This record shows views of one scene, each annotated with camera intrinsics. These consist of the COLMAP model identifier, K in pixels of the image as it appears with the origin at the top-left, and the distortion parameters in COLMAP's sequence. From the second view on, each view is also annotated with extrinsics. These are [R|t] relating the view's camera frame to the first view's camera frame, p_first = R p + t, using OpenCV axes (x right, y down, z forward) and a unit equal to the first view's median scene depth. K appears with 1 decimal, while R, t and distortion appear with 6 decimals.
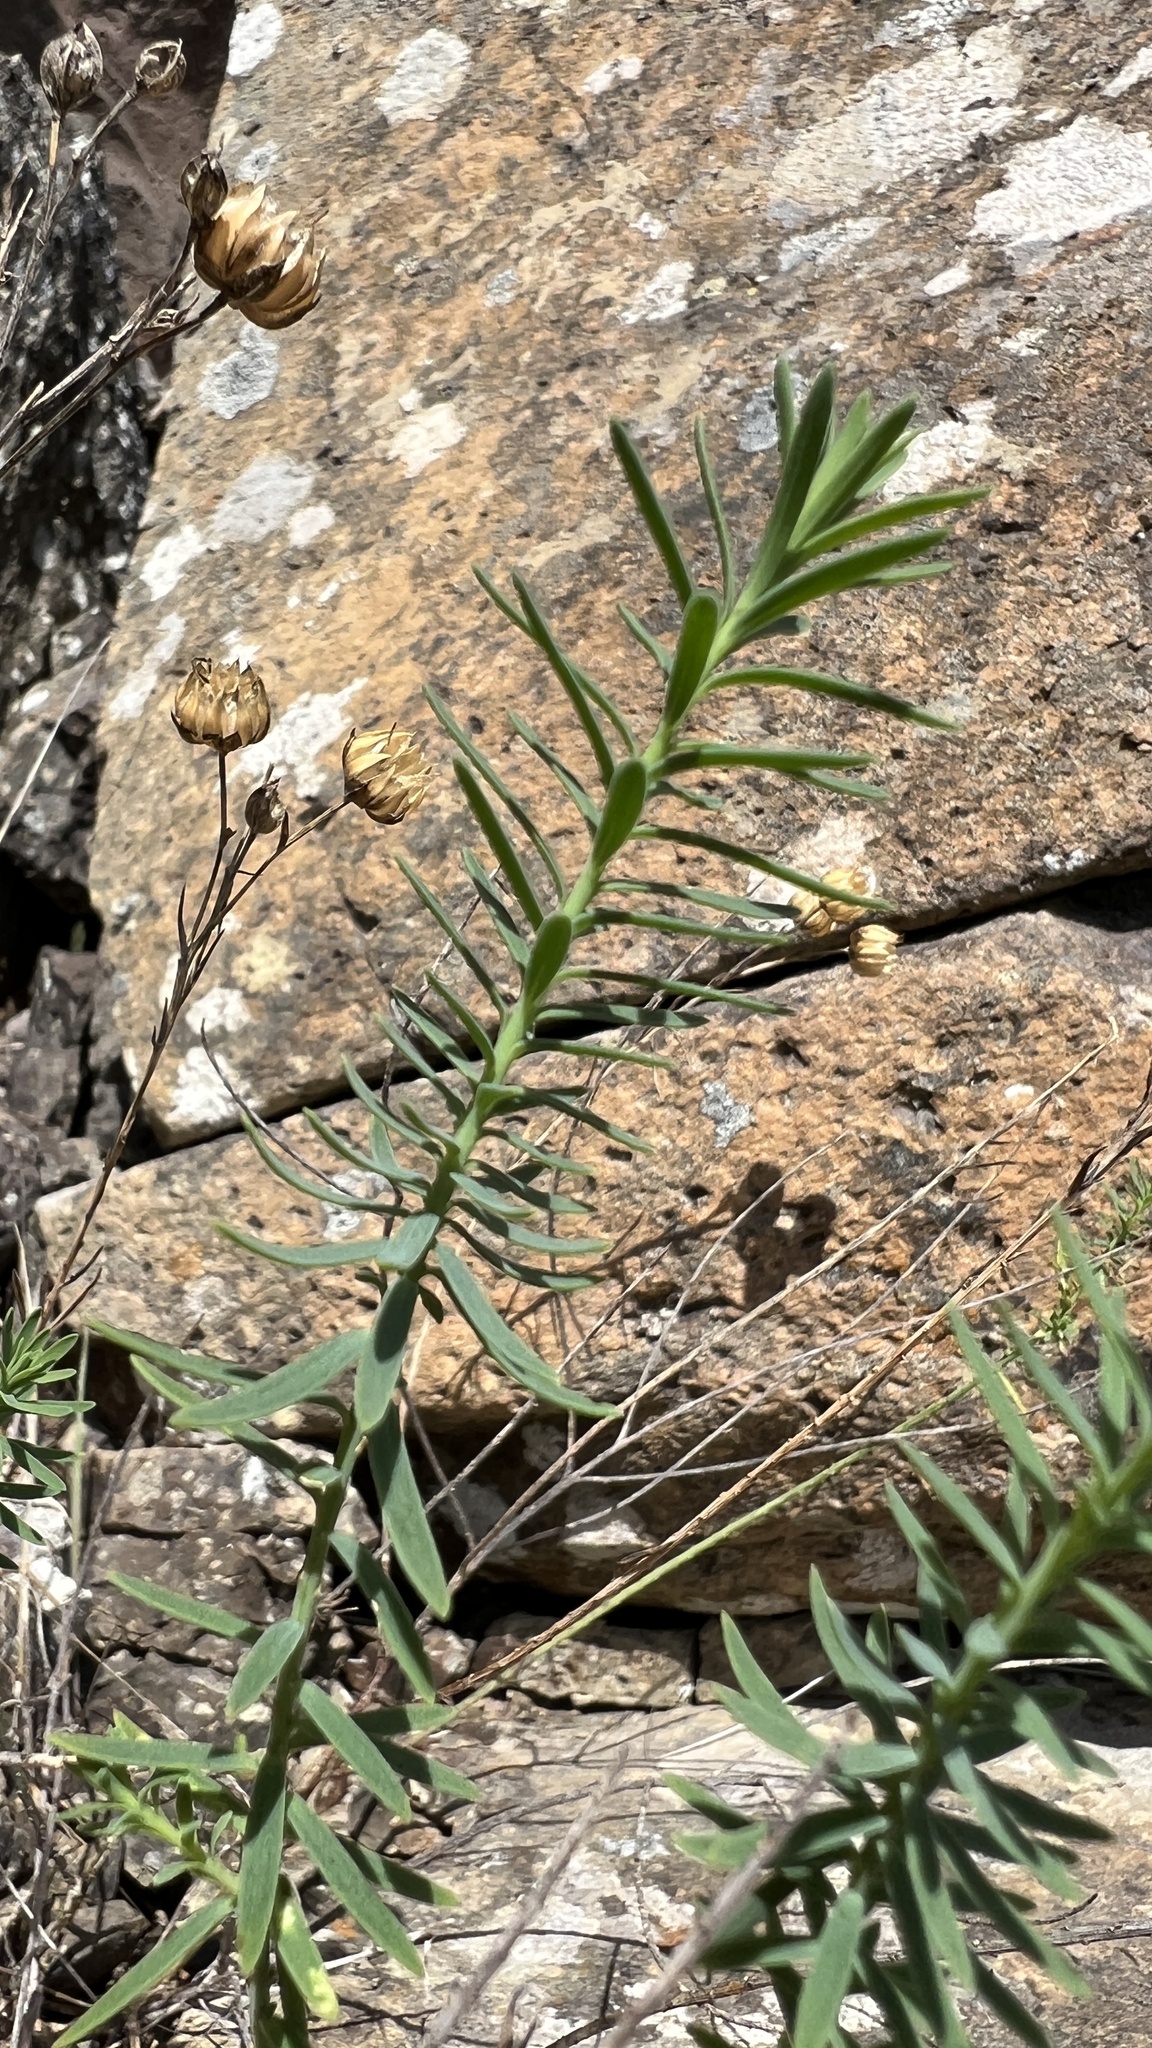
lens RADIAL K [[1796.9, 0, 576.0], [0, 1796.9, 1024.0], [0, 0, 1]] dist [-0.013774, -0.016298]
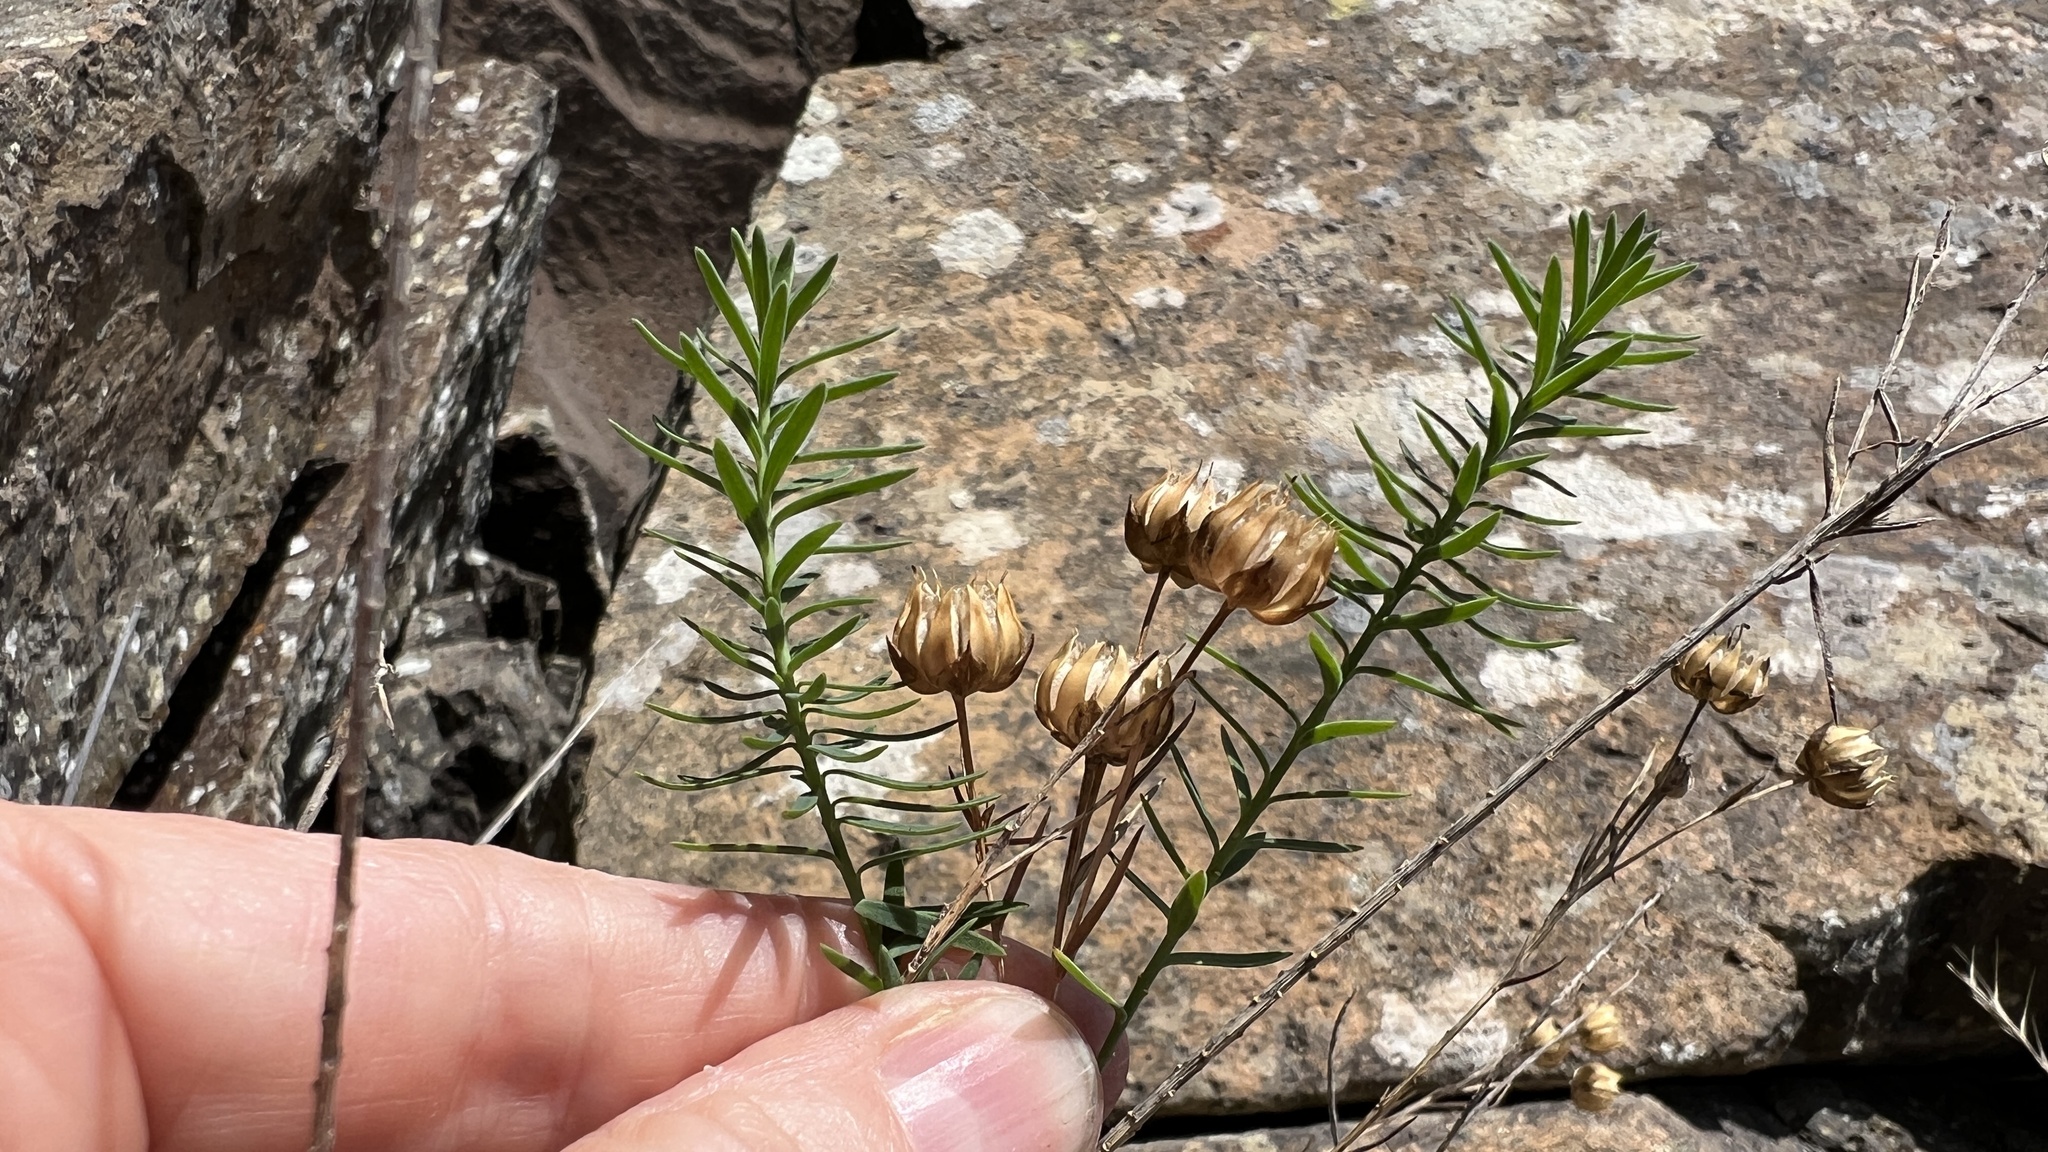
lens RADIAL K [[1796.9, 0, 1024.0], [0, 1796.9, 576.0], [0, 0, 1]] dist [-0.013774, -0.016298]
pose [[0.913507, 0.288379, 0.286956, -0.354261], [-0.166828, 0.908862, -0.382280, 0.093539], [-0.371045, 0.301343, 0.878361, 0.071166]]
